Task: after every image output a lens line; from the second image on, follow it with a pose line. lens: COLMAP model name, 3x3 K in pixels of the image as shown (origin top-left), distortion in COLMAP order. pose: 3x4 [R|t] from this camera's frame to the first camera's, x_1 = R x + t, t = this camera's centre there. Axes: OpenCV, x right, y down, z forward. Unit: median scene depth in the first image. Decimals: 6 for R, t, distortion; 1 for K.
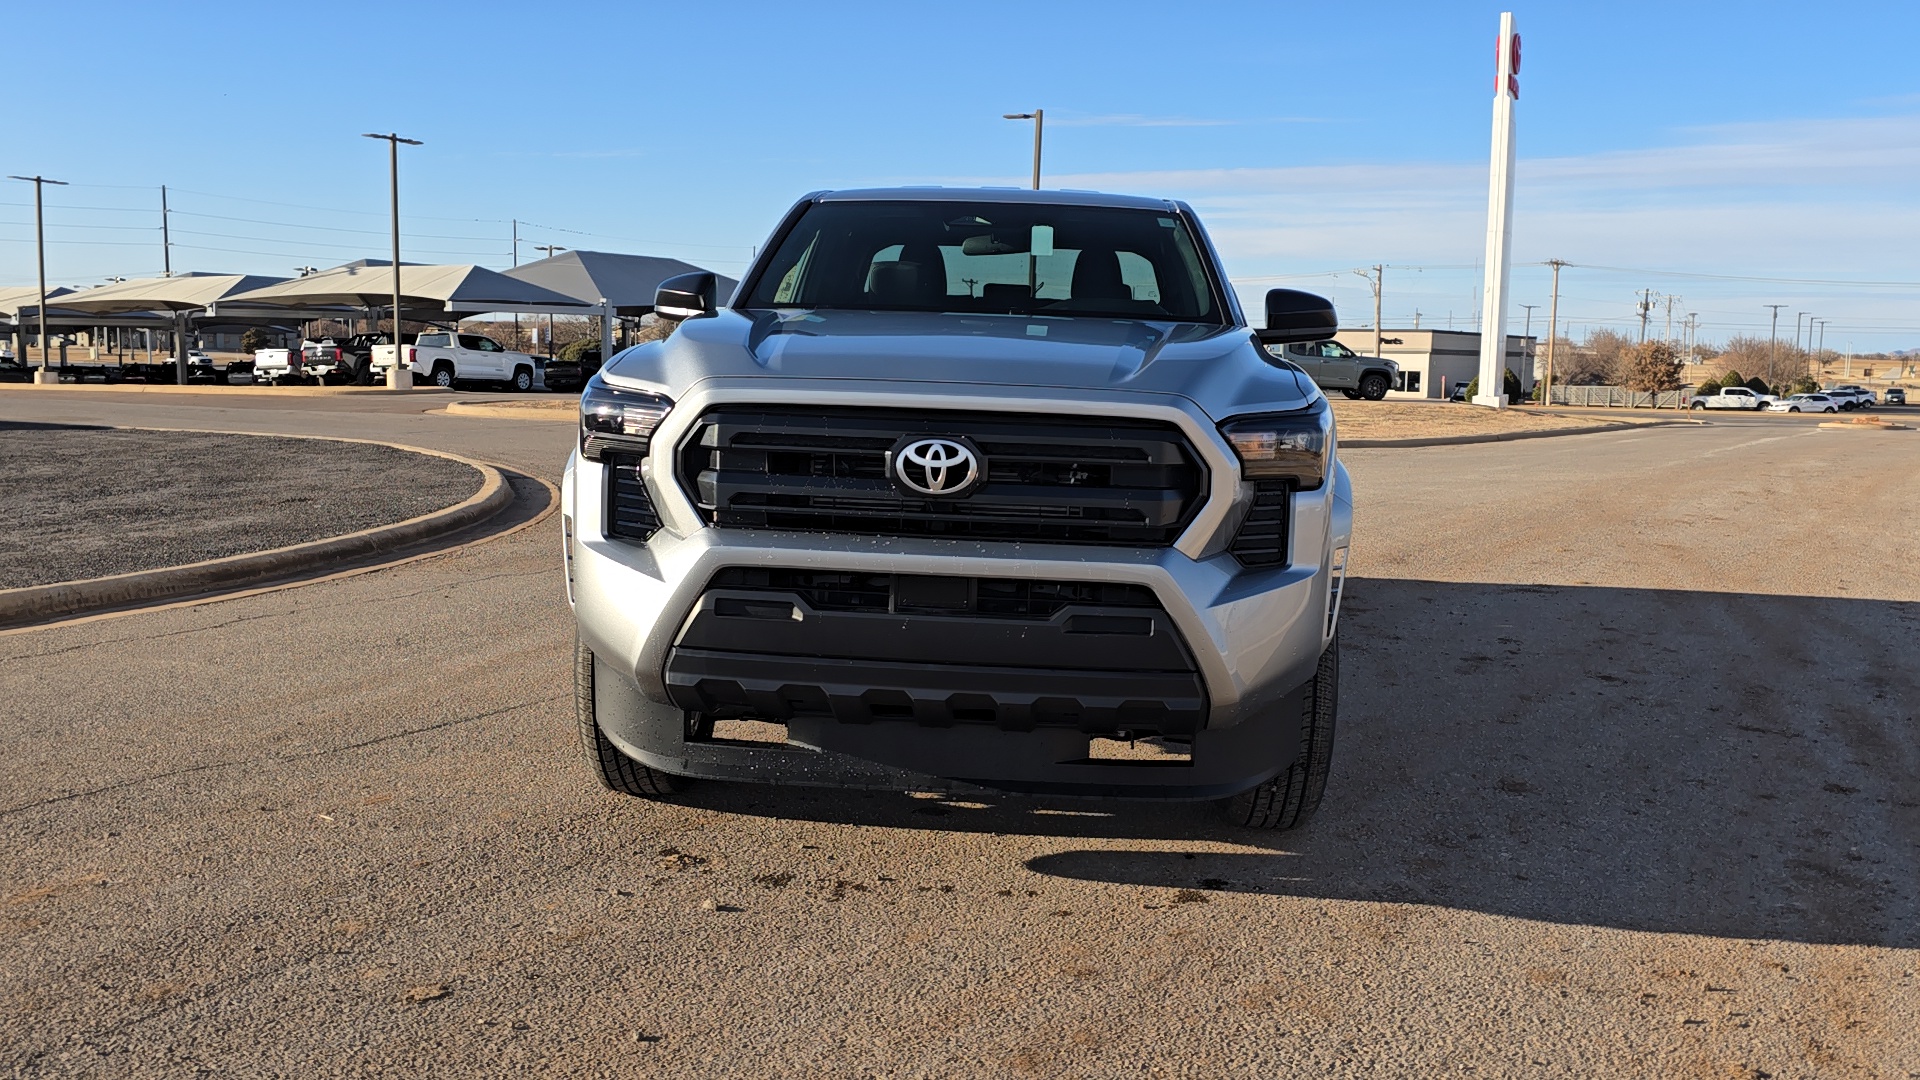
lens RADIAL K [[1619.1, 0, 1012.6], [0, 1619.1, 541.7], [0, 0, 1]] dist [-0.001087, -0.004690]
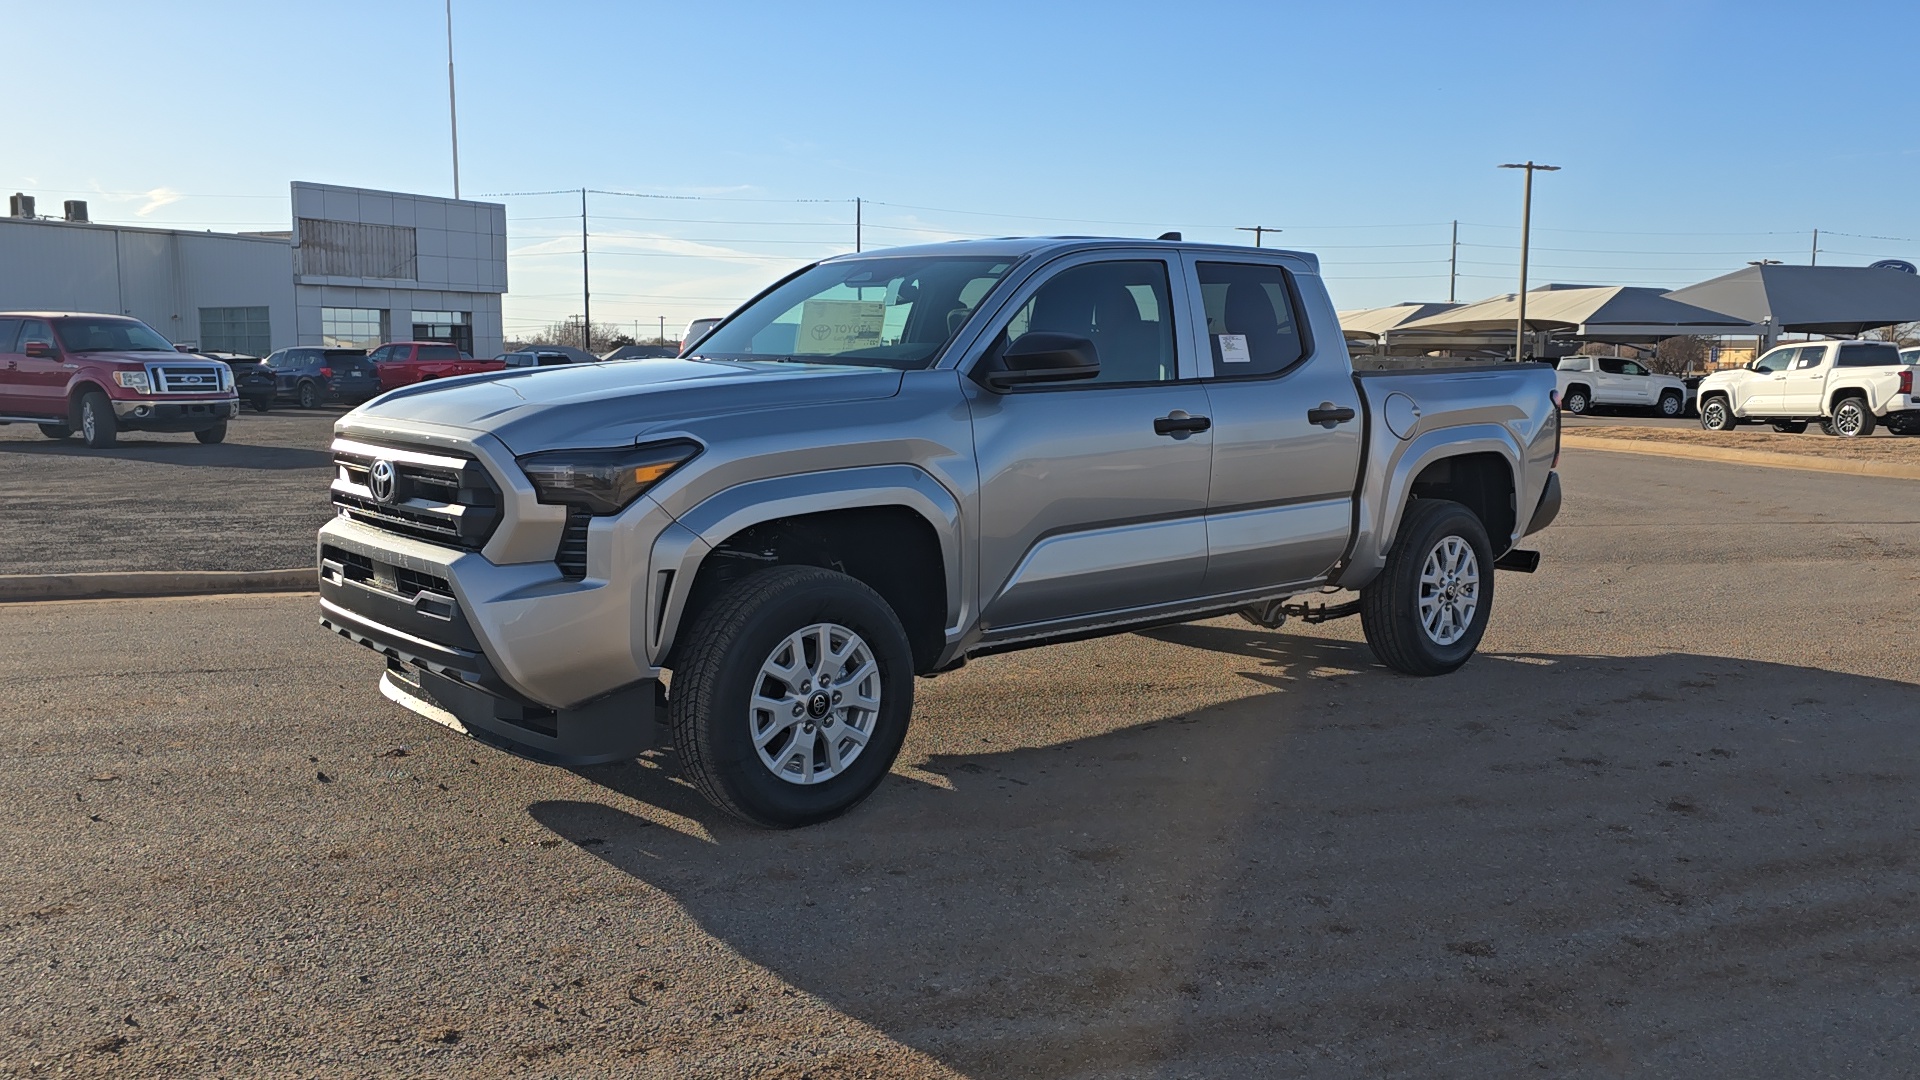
lens RADIAL K [[1608.6, 0, 899.3], [0, 1608.6, 545.0], [0, 0, 1]] dist [-0.006510, -0.004984]
pose [[0.699390, 0.068371, -0.711463, 1.025142], [-0.076241, 0.996871, 0.020851, -0.045588], [0.710663, 0.039660, 0.702414, 0.292093]]
